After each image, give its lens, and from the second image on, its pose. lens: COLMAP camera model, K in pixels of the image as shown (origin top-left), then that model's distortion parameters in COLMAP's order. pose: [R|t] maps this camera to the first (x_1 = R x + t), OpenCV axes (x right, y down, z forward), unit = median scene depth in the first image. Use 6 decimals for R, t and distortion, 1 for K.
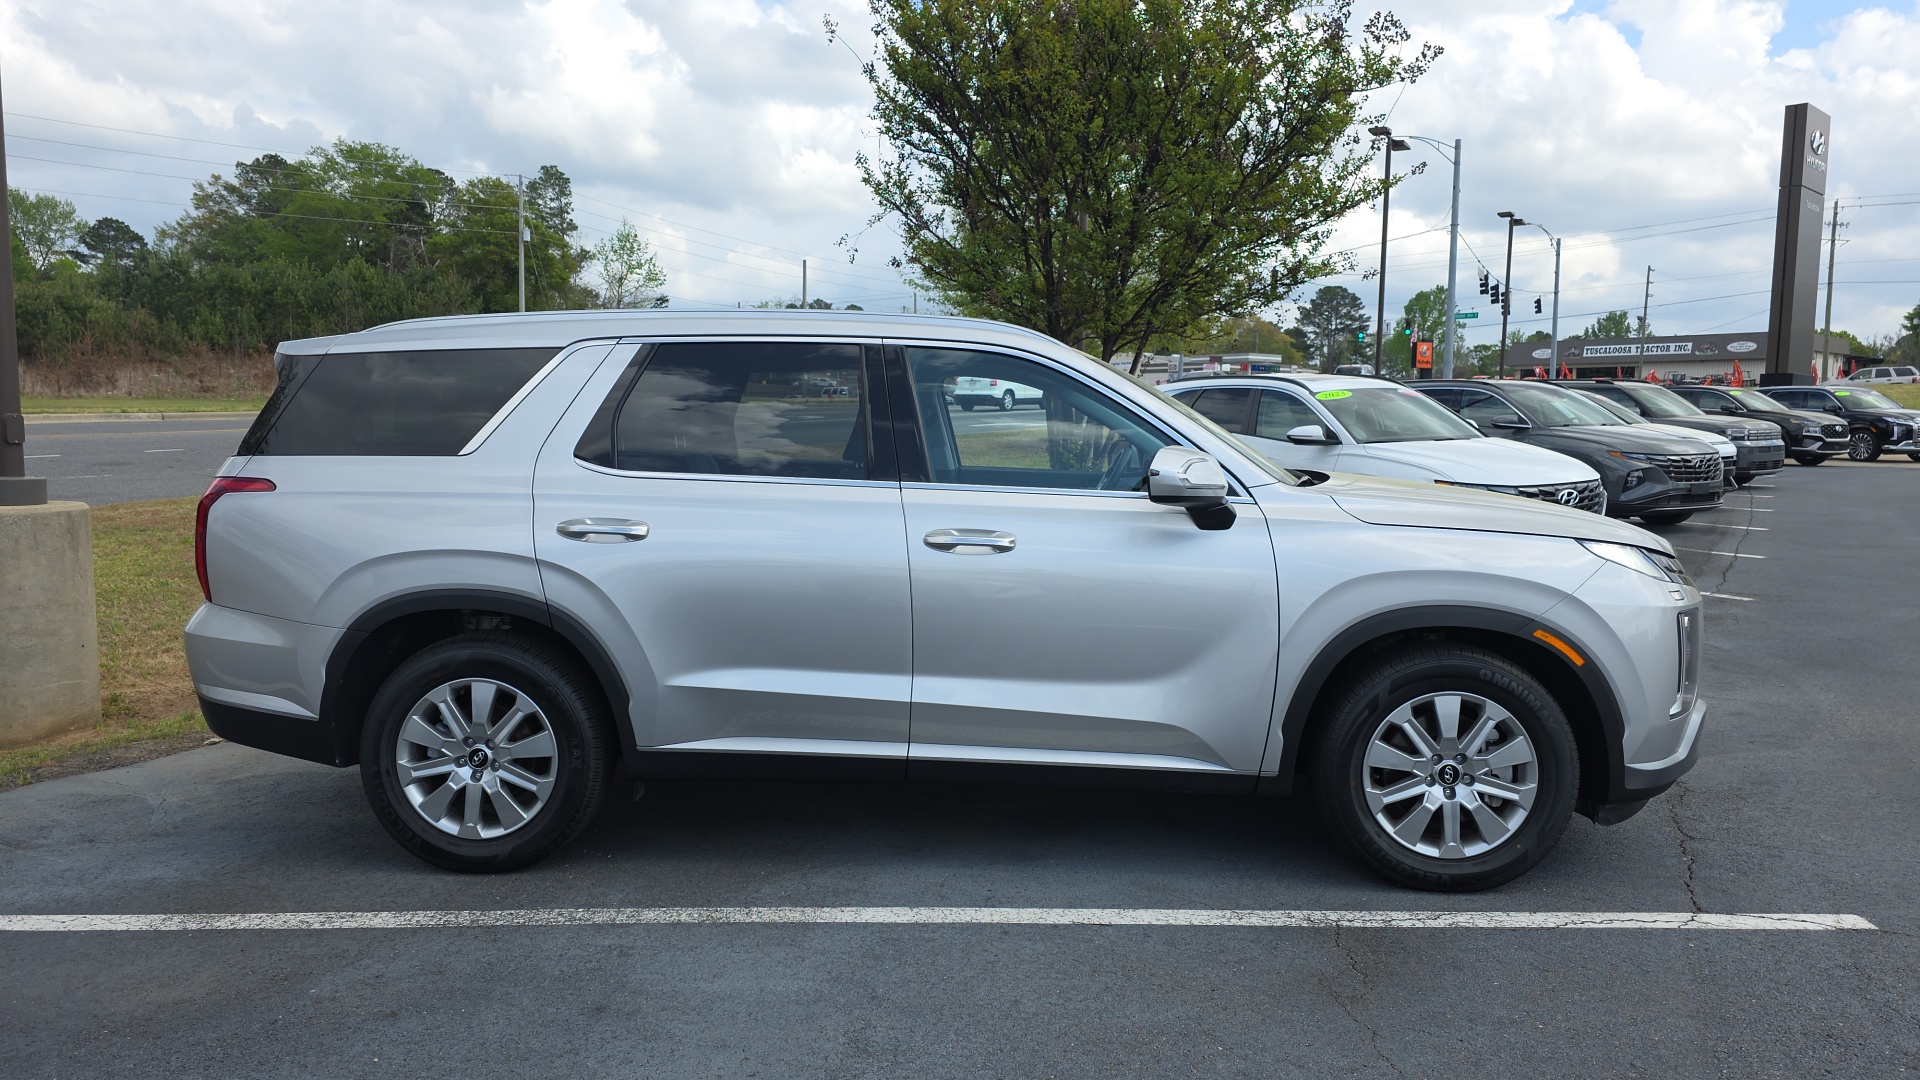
lens RADIAL K [[1292.4, 0, 953.2], [0, 1292.4, 524.8], [0, 0, 1]] dist [0.059270, -0.061151]
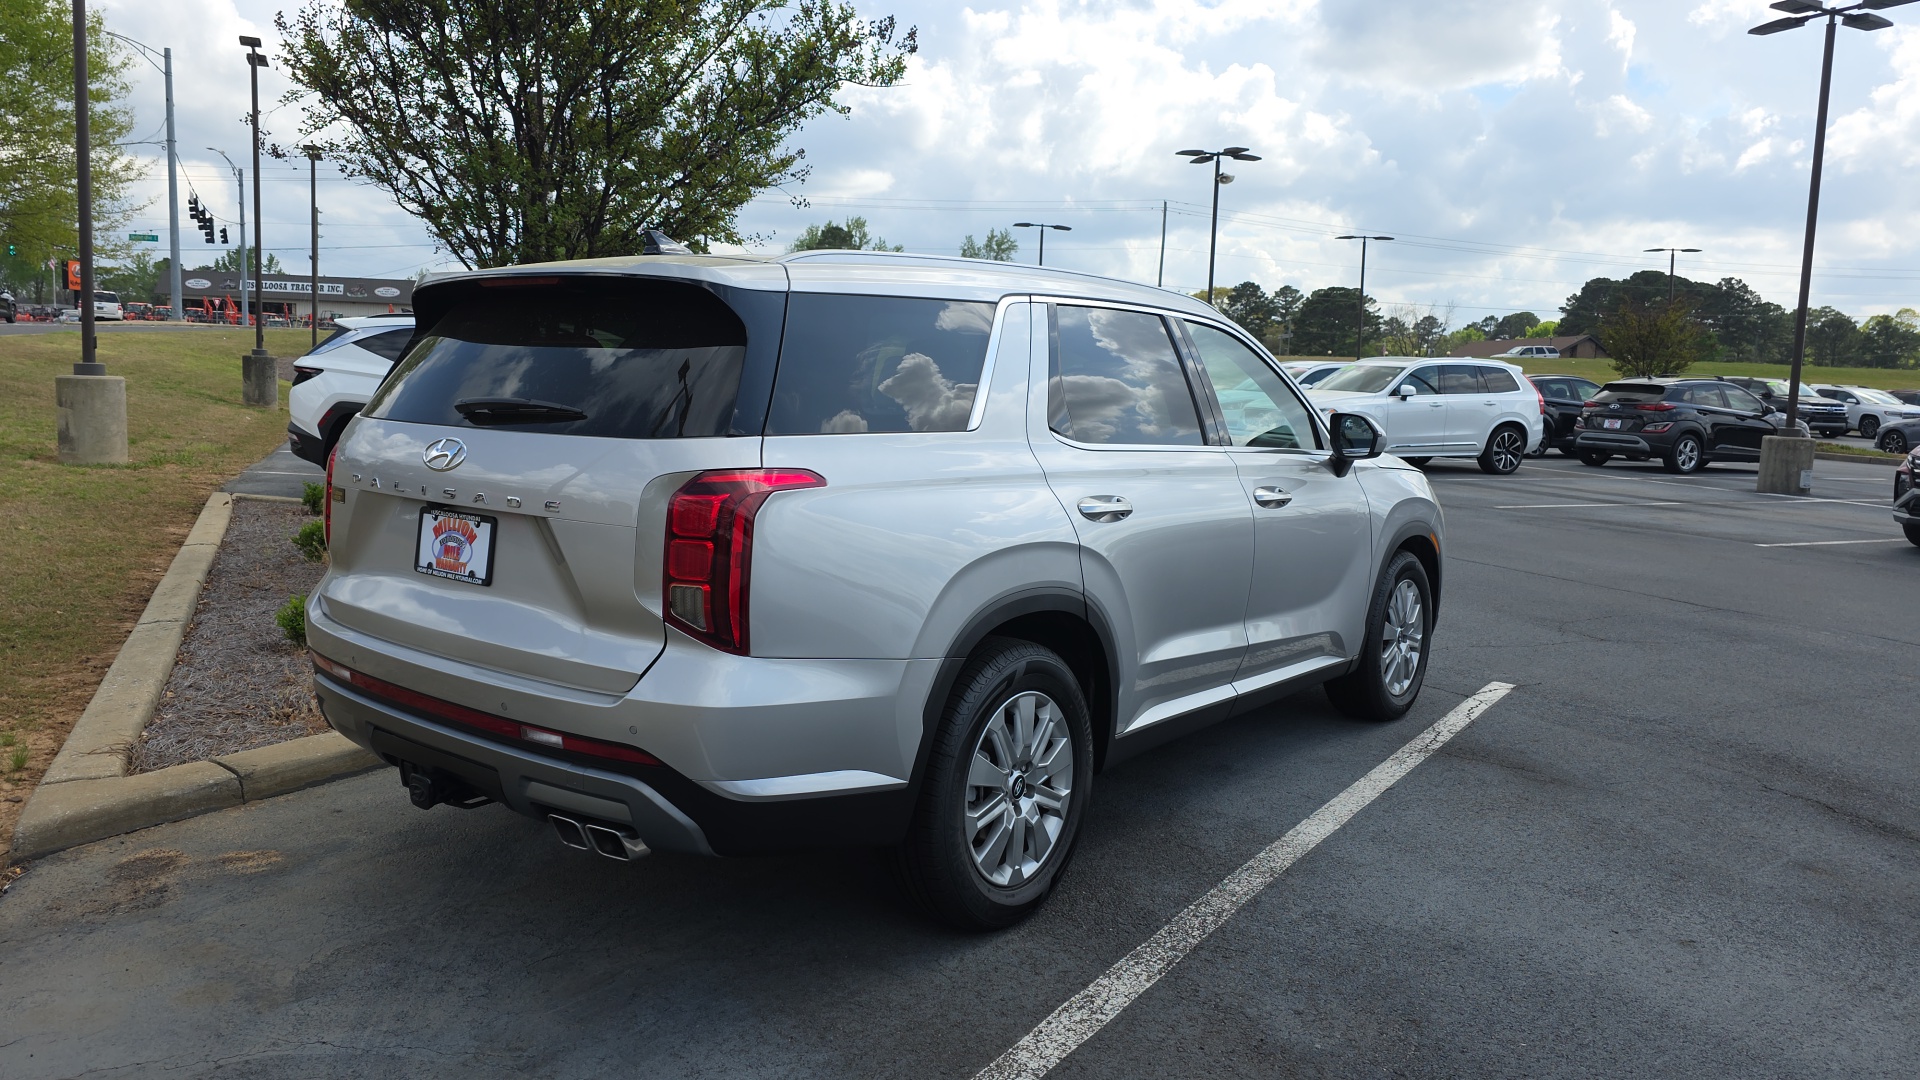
lens RADIAL K [[1292.4, 0, 877.5], [0, 1292.4, 495.7], [0, 0, 1]] dist [0.059270, -0.061151]
pose [[0.601349, -0.057379, 0.796924, -1.104220], [0.034351, 0.998352, 0.045962, -0.053064], [-0.798248, -0.000264, 0.602329, 0.577958]]
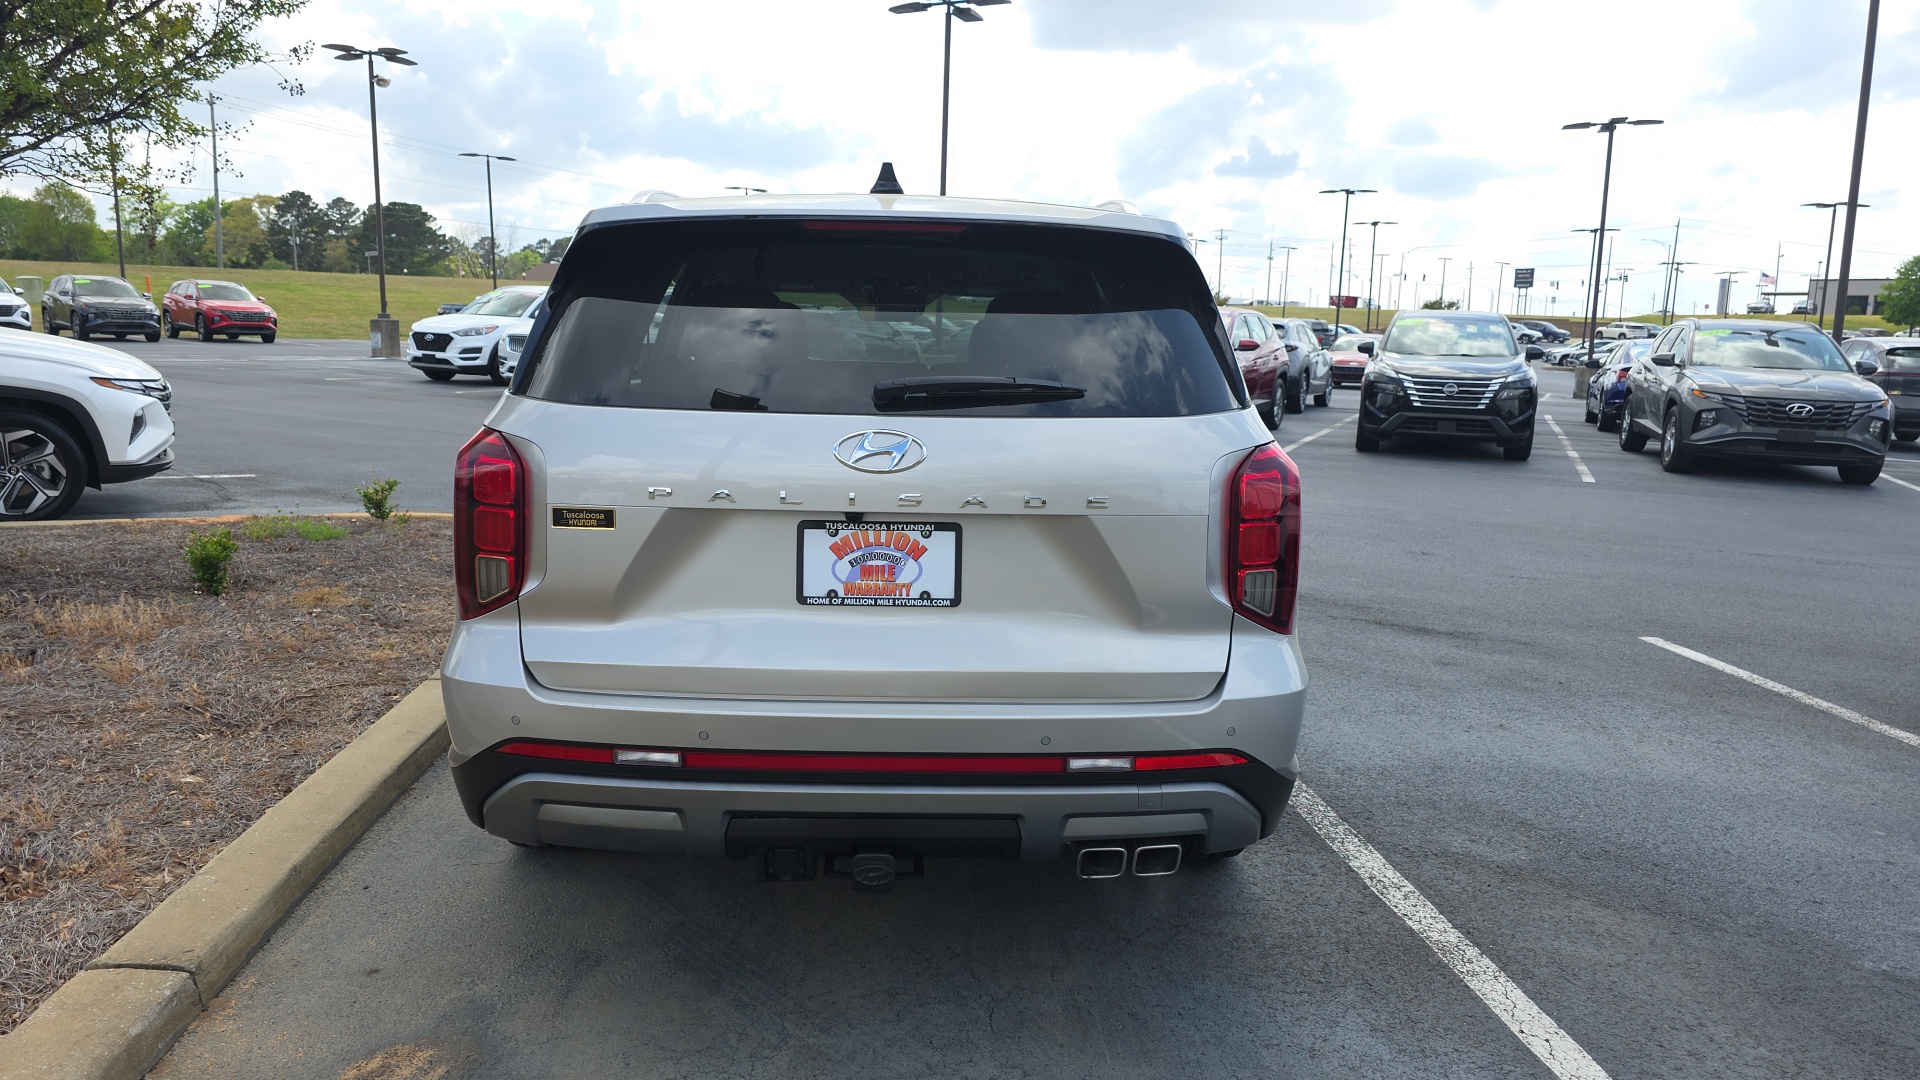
lens RADIAL K [[1292.4, 0, 903.9], [0, 1292.4, 534.0], [0, 0, 1]] dist [0.059270, -0.061151]
pose [[-0.067429, -0.164610, 0.984051, -1.245190], [0.055614, 0.984142, 0.168436, -0.115102], [-0.996173, 0.066084, -0.057205, 1.292598]]
